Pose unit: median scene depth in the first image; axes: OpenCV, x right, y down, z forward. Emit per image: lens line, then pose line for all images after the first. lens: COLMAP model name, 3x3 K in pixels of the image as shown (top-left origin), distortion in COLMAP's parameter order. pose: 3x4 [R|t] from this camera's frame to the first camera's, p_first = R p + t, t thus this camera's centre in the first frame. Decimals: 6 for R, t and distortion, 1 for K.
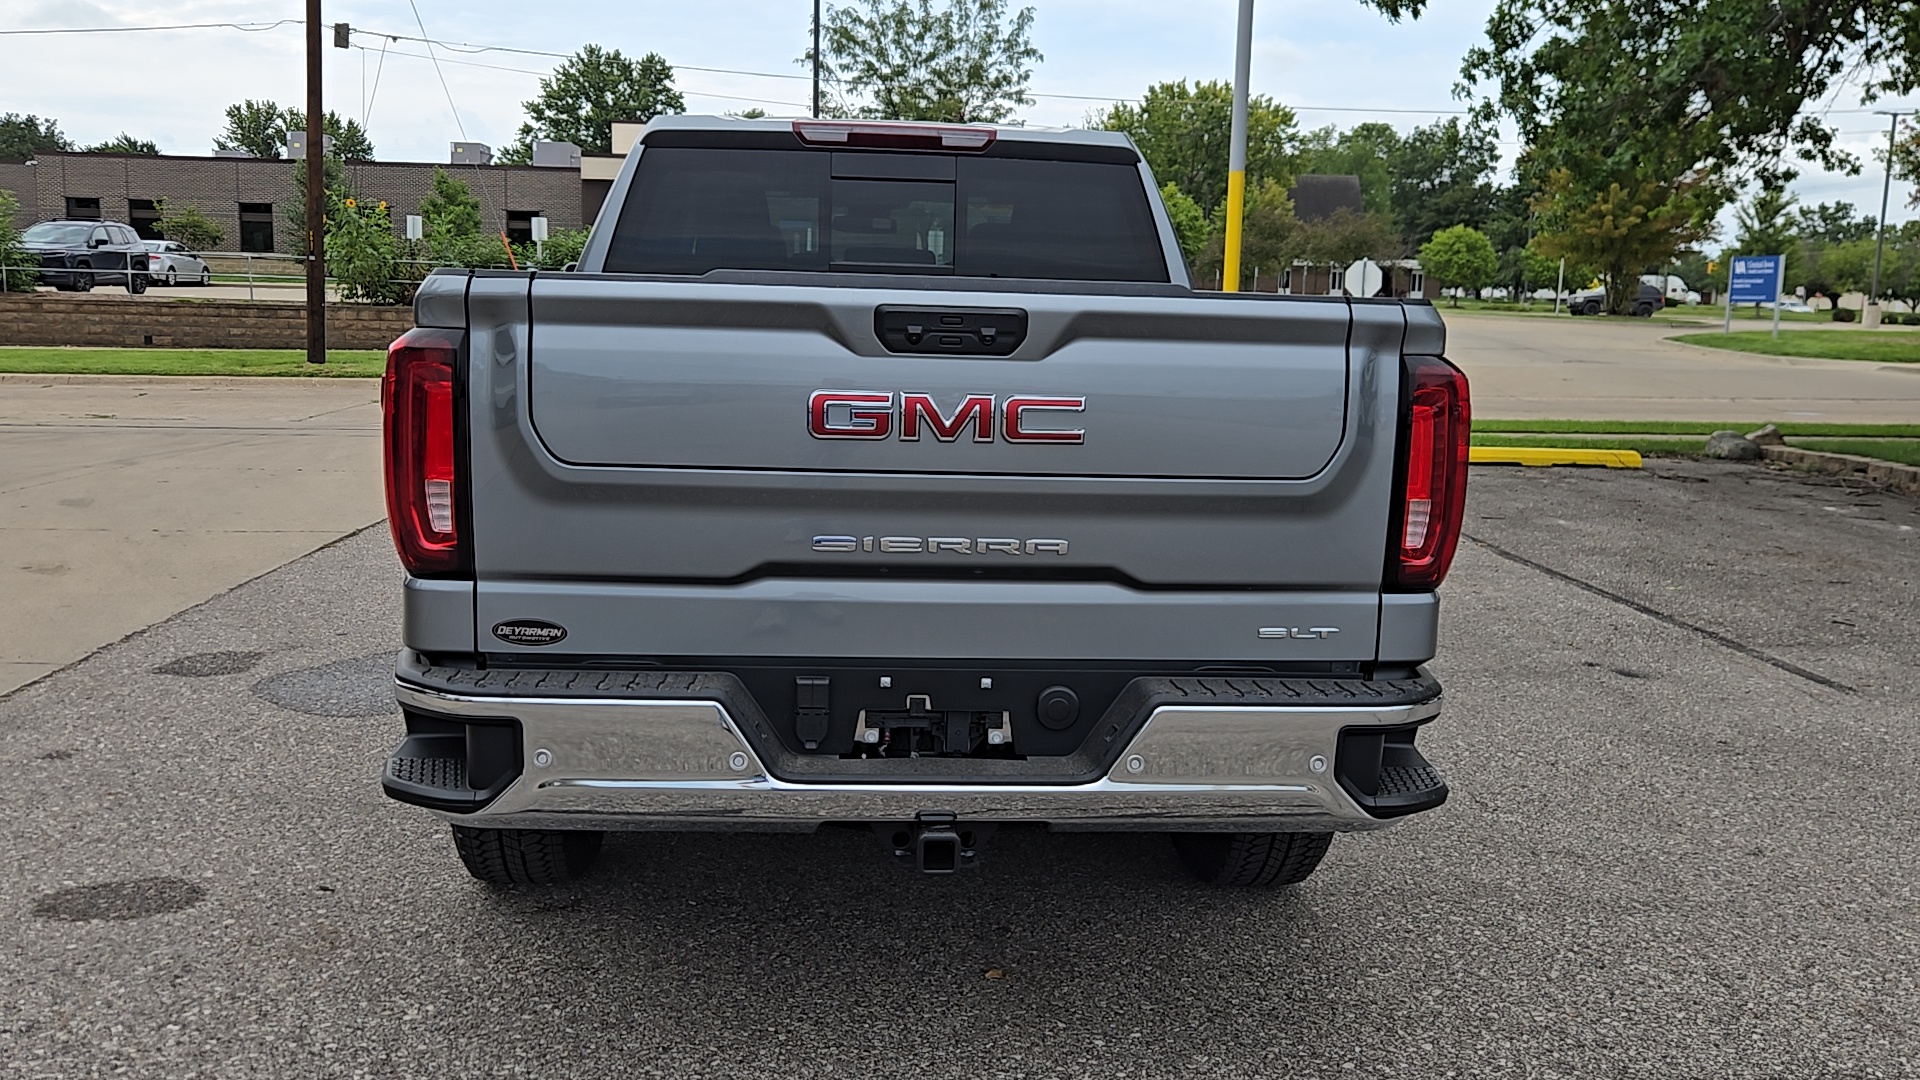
lens RADIAL K [[1596.5, 0, 954.3], [0, 1596.5, 530.4], [0, 0, 1]] dist [0.014928, -0.004132]
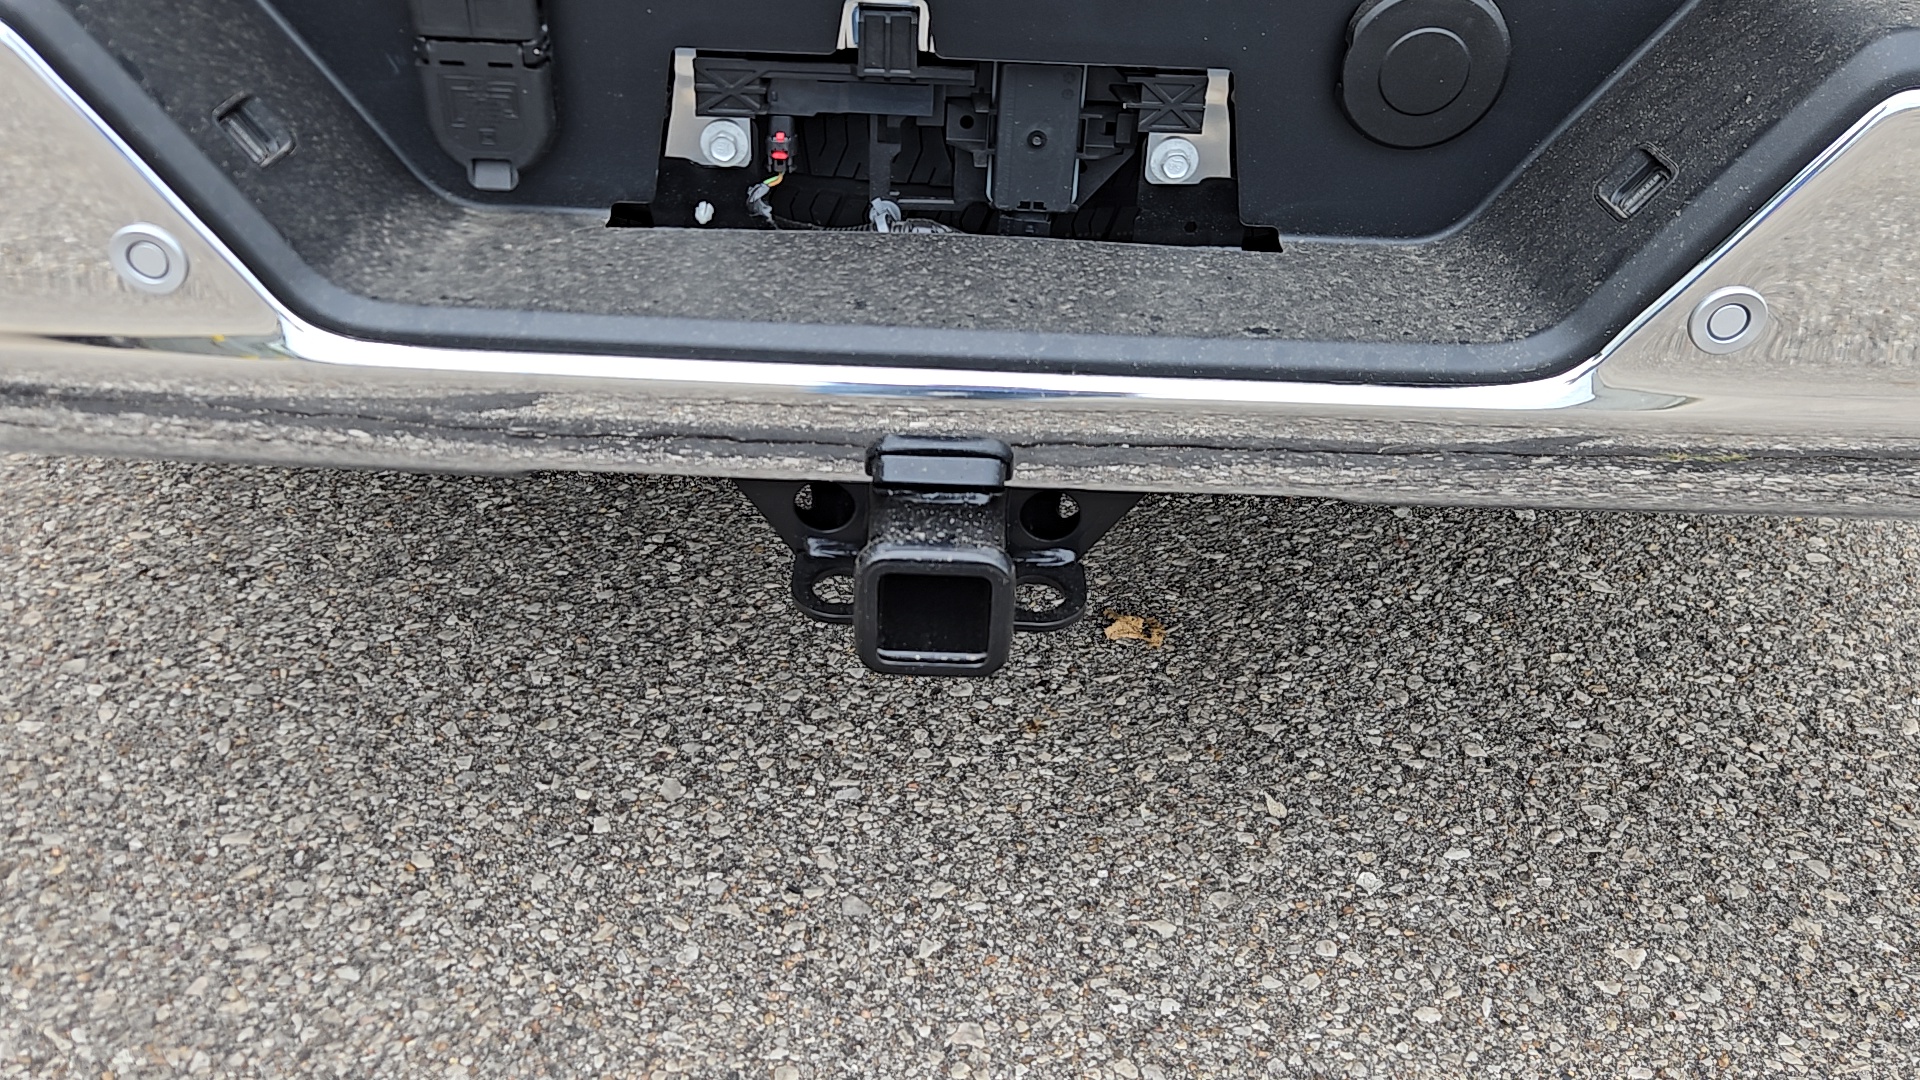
lens RADIAL K [[1596.5, 0, 954.3], [0, 1596.5, 530.4], [0, 0, 1]] dist [0.014928, -0.004132]
pose [[0.994714, 0.060073, -0.083276, 0.015147], [-0.015773, 0.890775, 0.454171, 0.061396], [0.101463, -0.450457, 0.887014, 0.722555]]
